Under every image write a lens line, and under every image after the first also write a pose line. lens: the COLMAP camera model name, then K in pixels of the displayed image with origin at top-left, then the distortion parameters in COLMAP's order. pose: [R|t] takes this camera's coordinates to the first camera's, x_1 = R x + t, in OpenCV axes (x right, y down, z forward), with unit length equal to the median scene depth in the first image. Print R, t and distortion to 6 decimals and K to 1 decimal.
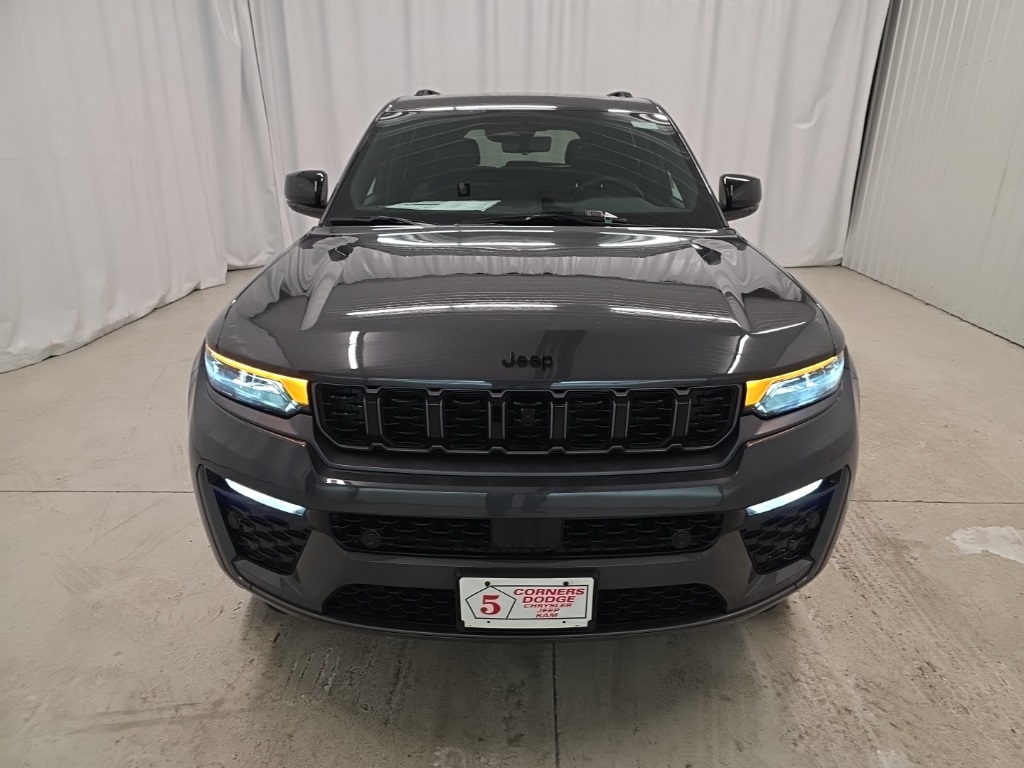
lens RADIAL K [[703.3, 0, 512.0], [0, 703.3, 384.0], [0, 0, 1]] dist [0.064261, -0.064267]
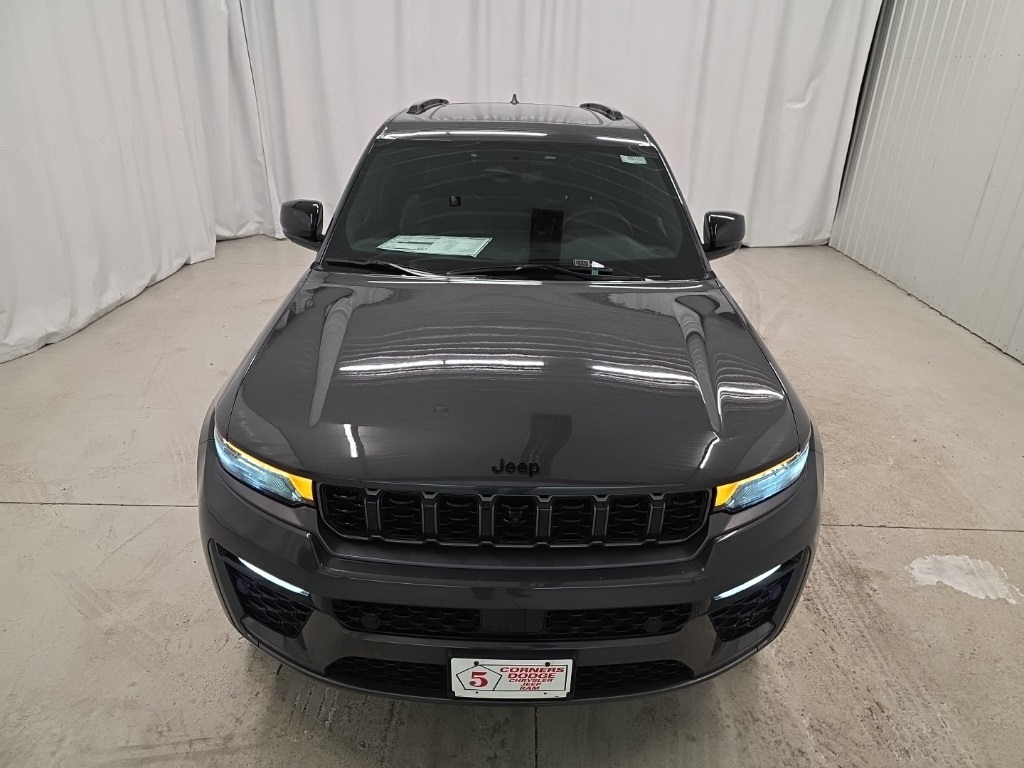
lens RADIAL K [[700.4, 0, 504.7], [0, 700.4, 384.0], [0, 0, 1]] dist [0.061984, -0.063322]
pose [[0.999882, 0.012905, 0.008328, -0.003881], [-0.013438, 0.997633, 0.067431, -0.167389], [-0.007438, -0.067535, 0.997689, -0.050577]]
